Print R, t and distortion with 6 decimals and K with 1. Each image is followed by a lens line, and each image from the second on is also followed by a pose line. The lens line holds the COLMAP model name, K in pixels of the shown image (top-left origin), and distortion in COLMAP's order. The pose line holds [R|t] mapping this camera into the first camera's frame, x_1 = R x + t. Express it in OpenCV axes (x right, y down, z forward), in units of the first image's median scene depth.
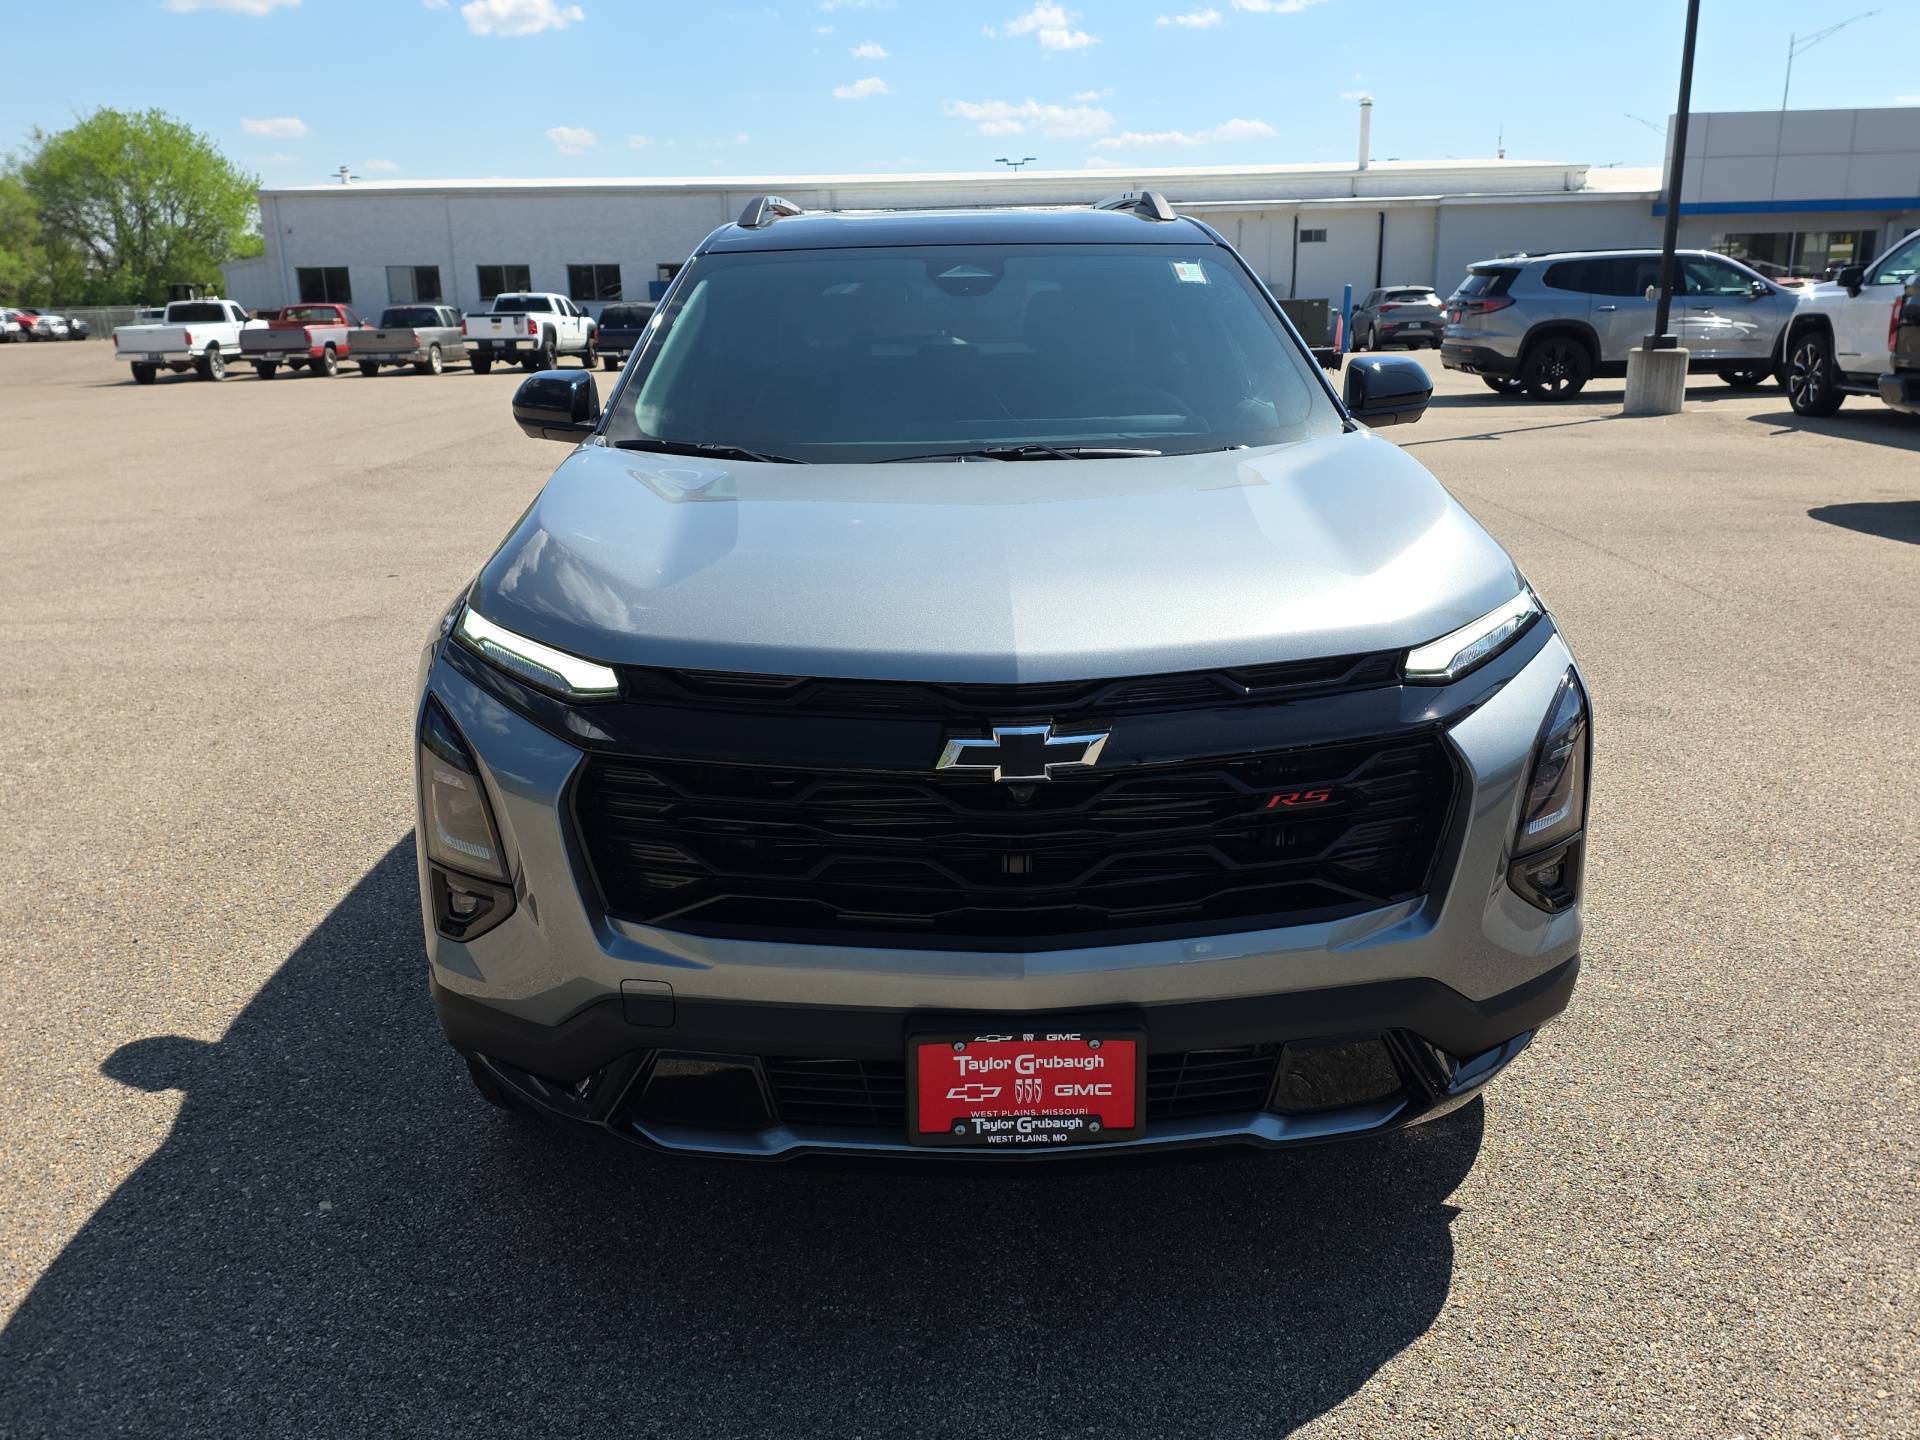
lens RADIAL K [[1662.0, 0, 954.8], [0, 1662.0, 666.1], [0, 0, 1]] dist [0.135305, -0.191621]
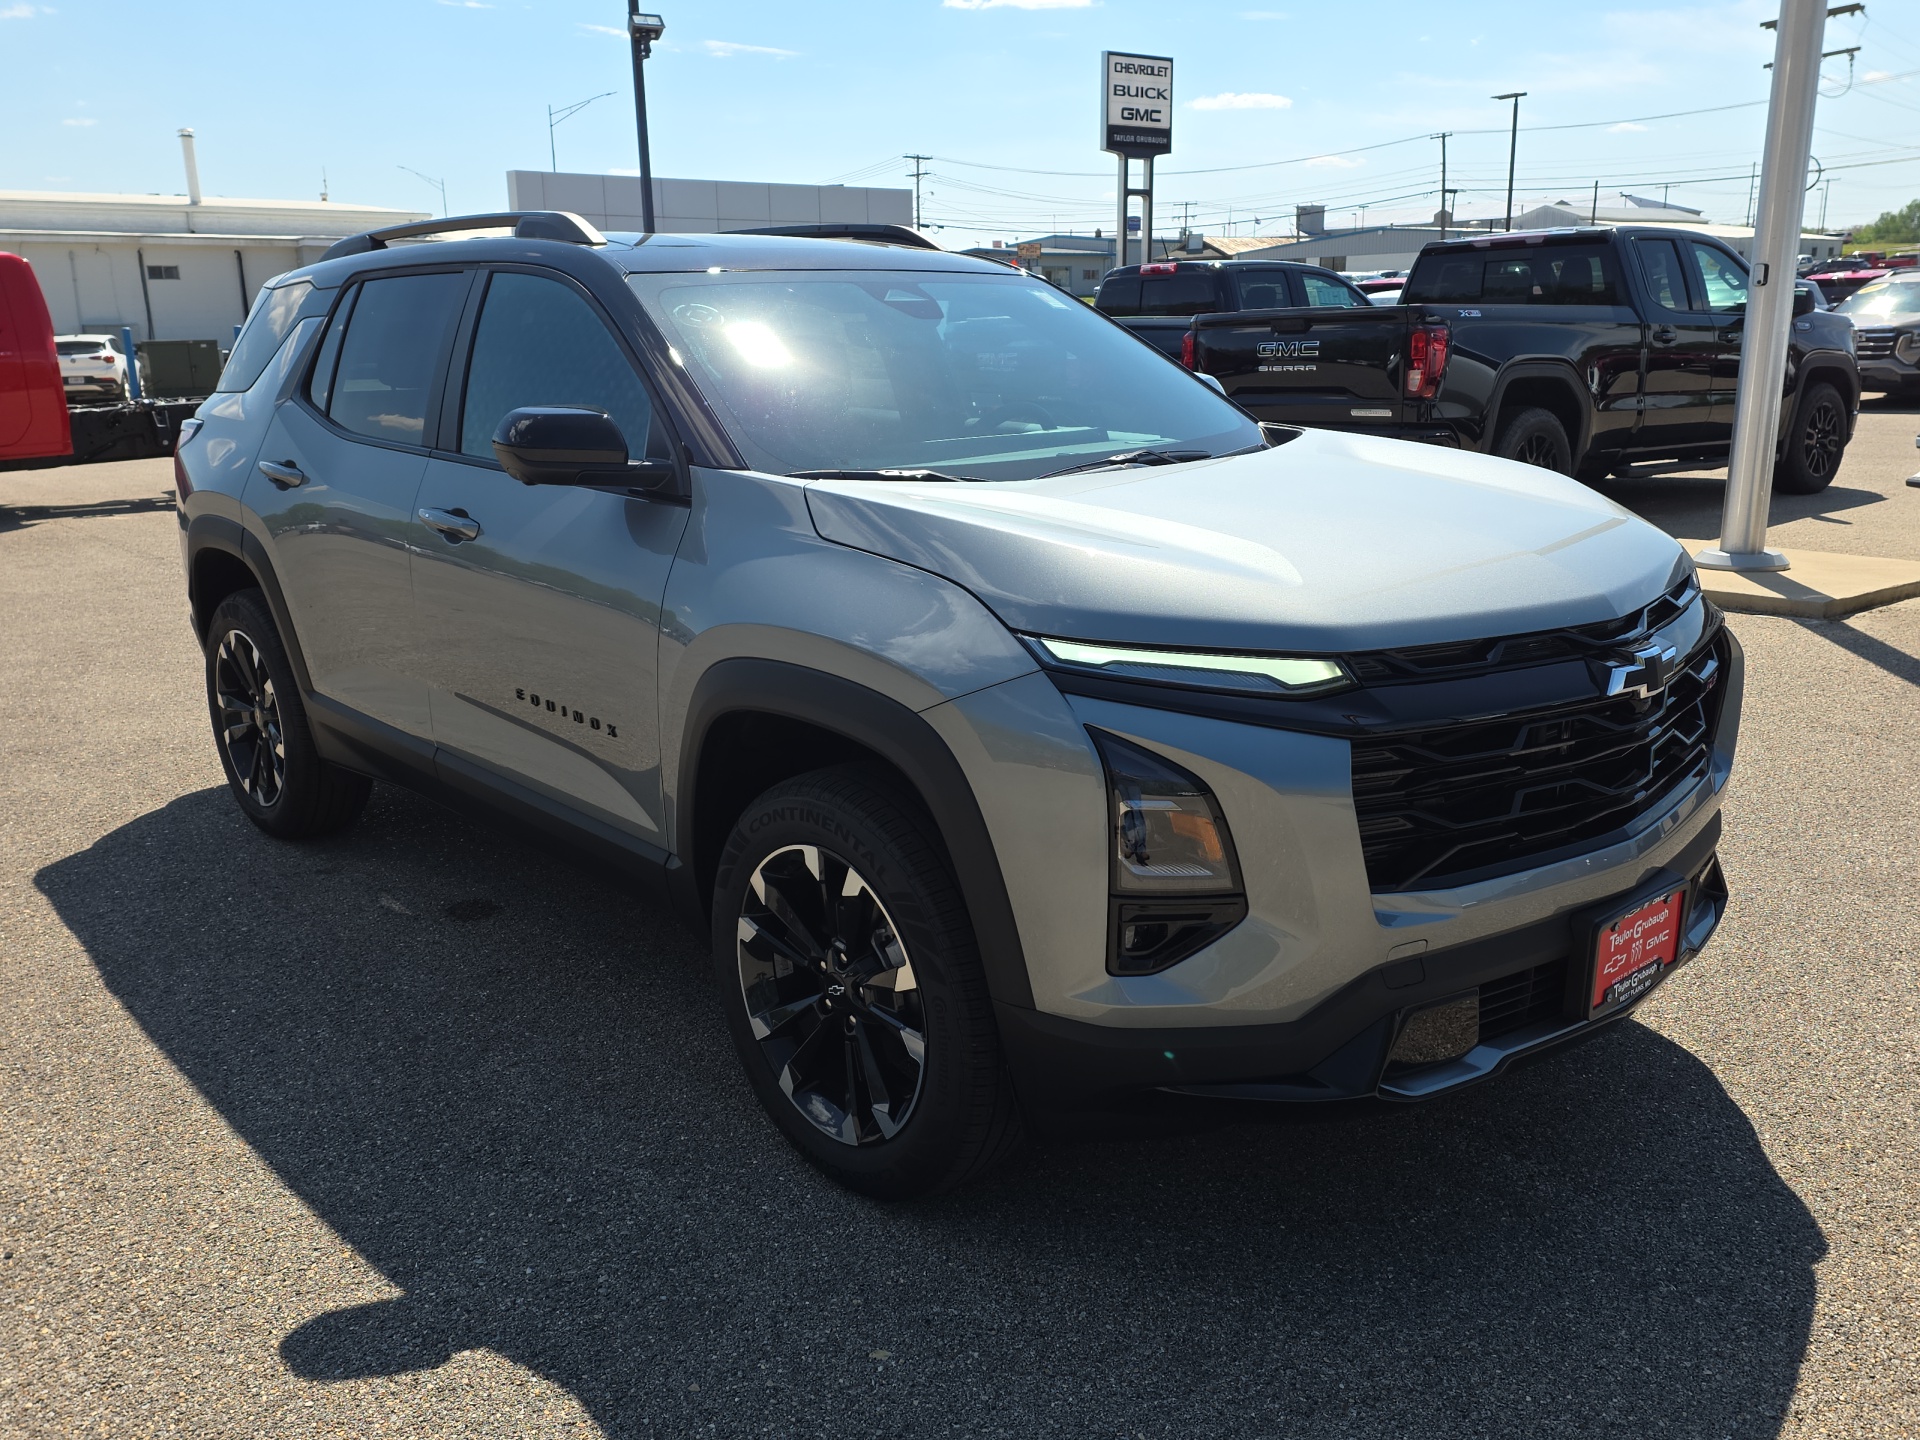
lens RADIAL K [[1662.0, 0, 954.8], [0, 1662.0, 666.1], [0, 0, 1]] dist [0.135305, -0.191621]
pose [[0.743453, -0.135676, 0.654881, -1.098088], [0.152971, 0.987745, 0.030977, -0.065102], [-0.651059, 0.077148, 0.755097, 0.374756]]
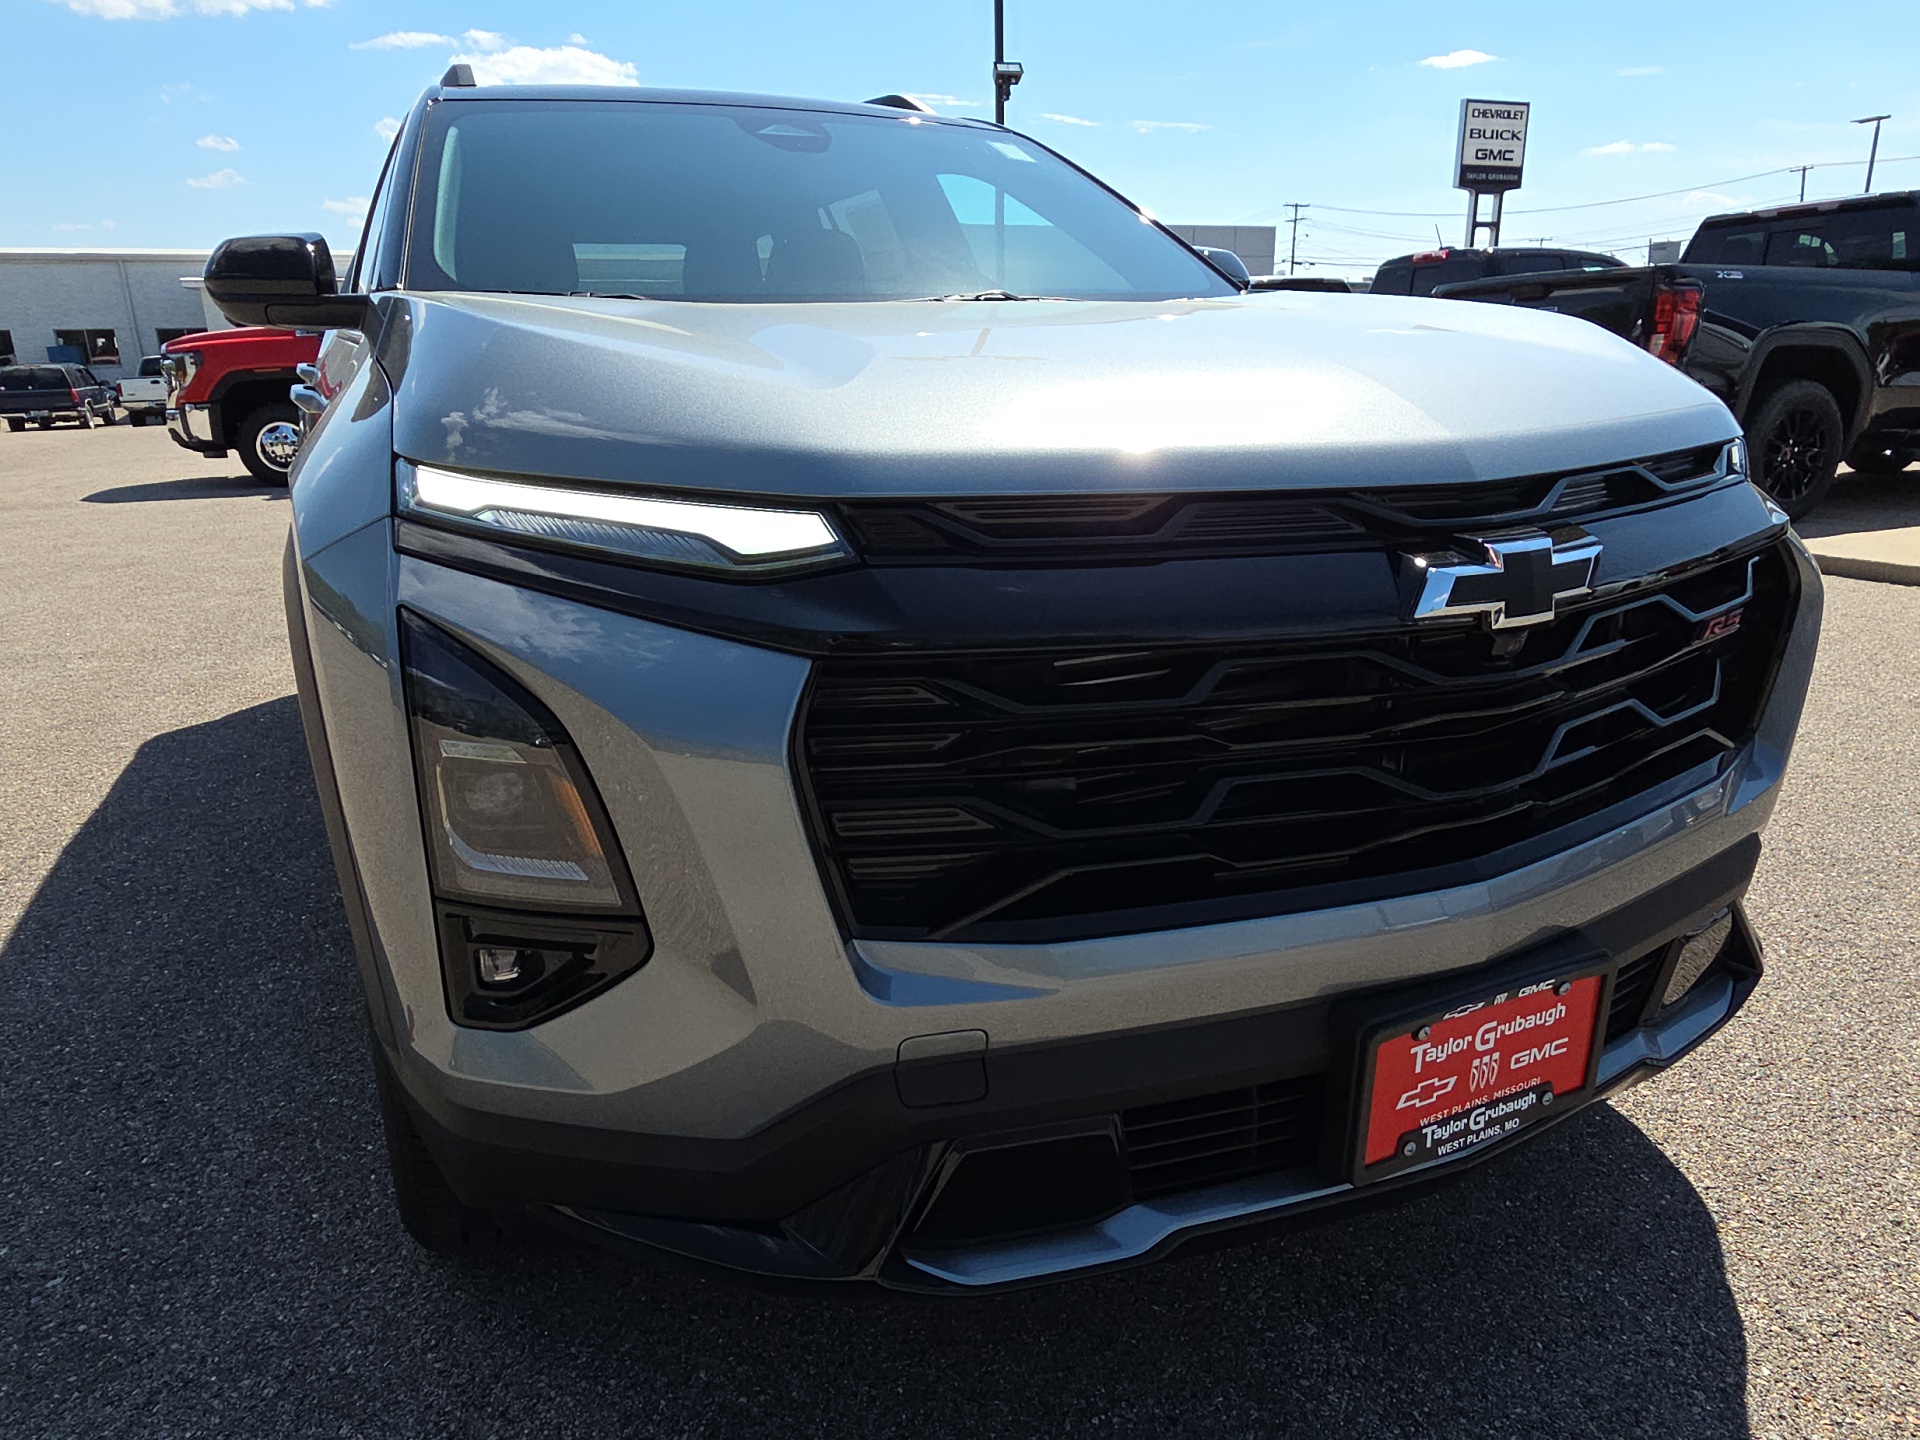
lens RADIAL K [[1289.8, 0, 960.0], [0, 1289.8, 720.0], [0, 0, 1]] dist [0.010216, -0.002526]
pose [[0.904410, -0.115102, 0.410847, -0.360353], [0.099018, 0.993257, 0.060296, 0.051401], [-0.415016, -0.013851, 0.909708, 0.595586]]
